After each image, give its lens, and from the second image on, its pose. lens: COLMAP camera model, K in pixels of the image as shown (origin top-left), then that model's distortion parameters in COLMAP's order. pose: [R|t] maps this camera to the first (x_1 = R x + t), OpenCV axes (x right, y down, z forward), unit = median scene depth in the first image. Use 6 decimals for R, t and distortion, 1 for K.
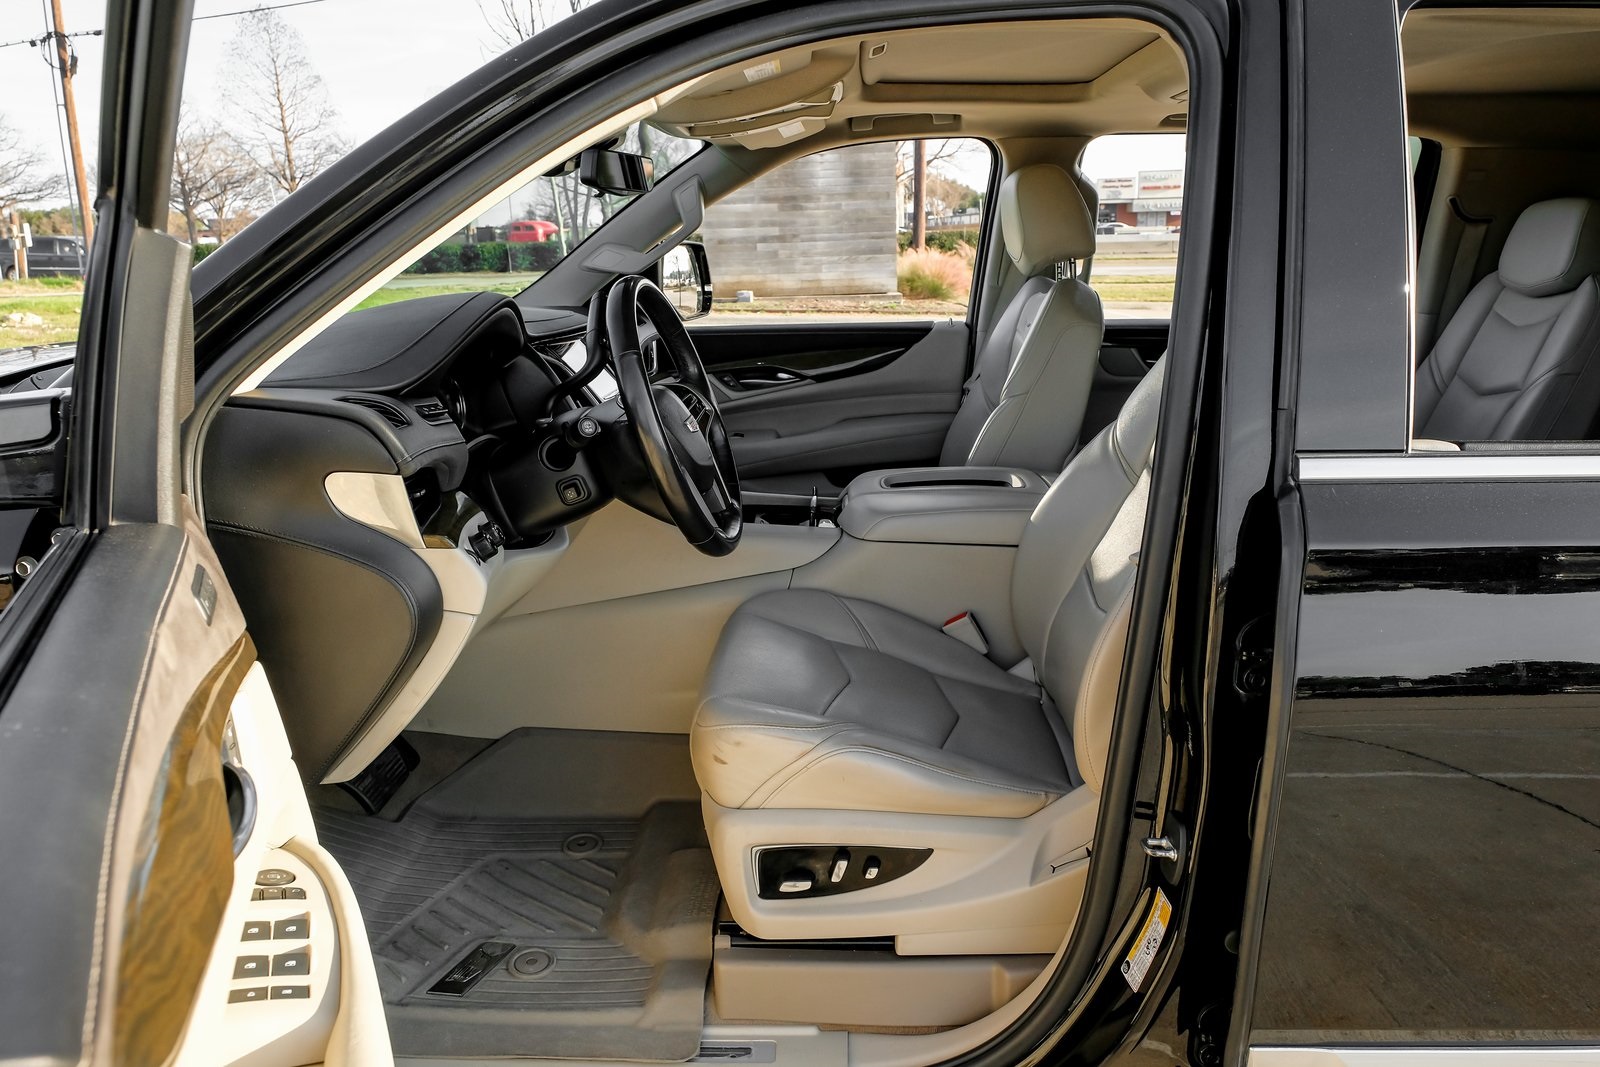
lens RADIAL K [[1131.2, 0, 813.1], [0, 1131.2, 529.5], [0, 0, 1]] dist [0.001544, -0.008783]
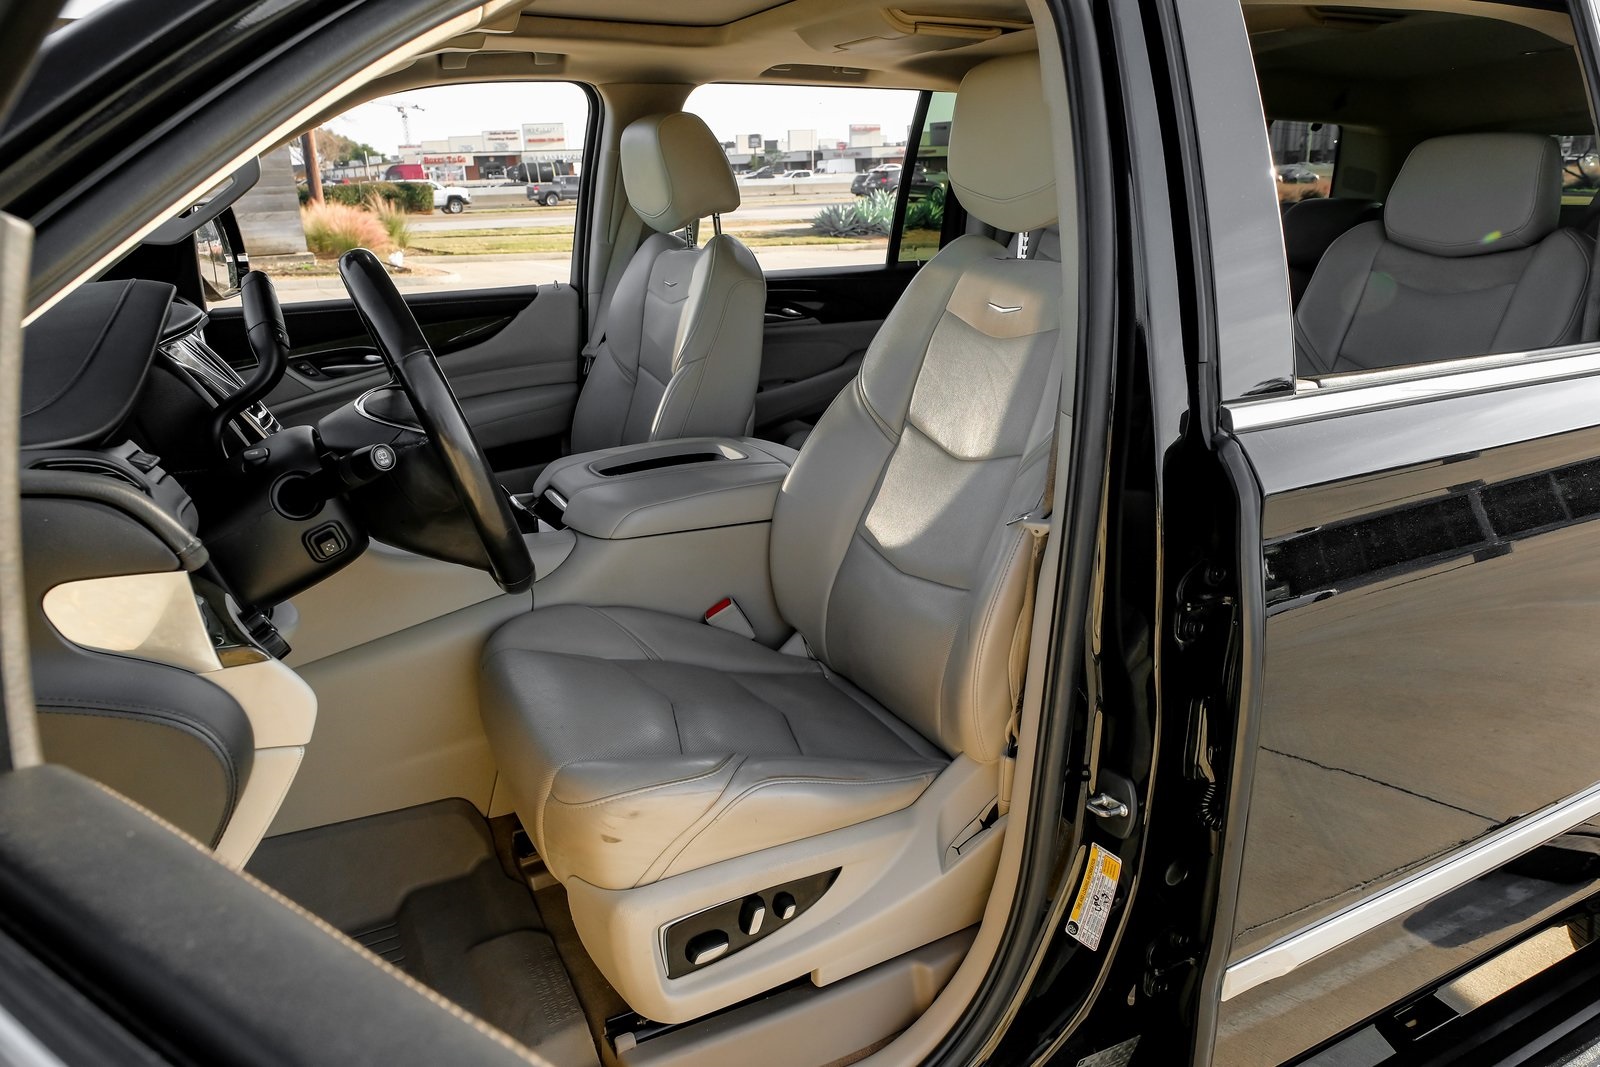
lens RADIAL K [[1089.0, 0, 804.3], [0, 1089.0, 536.8], [0, 0, 1]] dist [-0.008109, -0.001783]
pose [[0.874966, -0.155918, 0.458392, -0.164759], [0.129806, 0.987613, 0.088158, -0.037396], [-0.466459, -0.017633, 0.884367, 0.134805]]
